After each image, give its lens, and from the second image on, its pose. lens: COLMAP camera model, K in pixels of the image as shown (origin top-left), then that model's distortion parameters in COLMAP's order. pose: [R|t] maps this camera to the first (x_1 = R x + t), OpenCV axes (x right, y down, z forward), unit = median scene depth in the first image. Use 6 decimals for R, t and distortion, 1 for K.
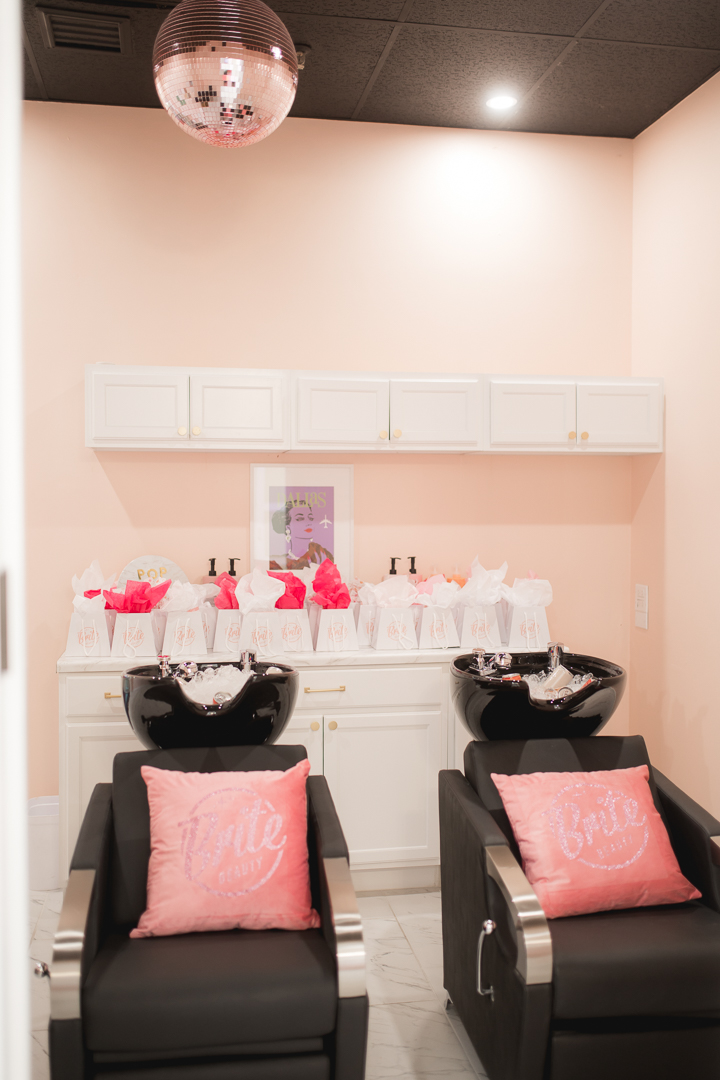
lens RADIAL K [[1020.8, 0, 360.0], [0, 1020.8, 540.0], [0, 0, 1]] dist [0.024101, -0.006134]
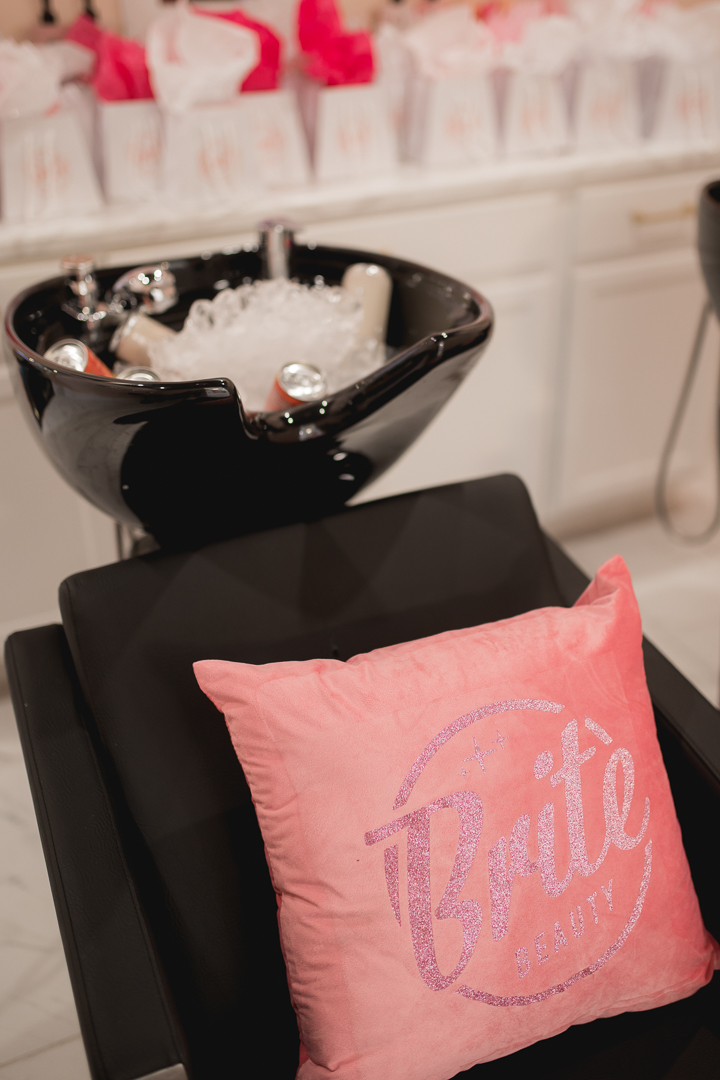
lens RADIAL K [[1020.8, 0, 360.0], [0, 1020.8, 540.0], [0, 0, 1]] dist [0.024101, -0.006134]
pose [[0.968437, -0.148686, 0.200054, -0.228355], [0.032269, 0.870635, 0.490871, 0.023499], [-0.247160, -0.468922, 0.847953, 0.743249]]
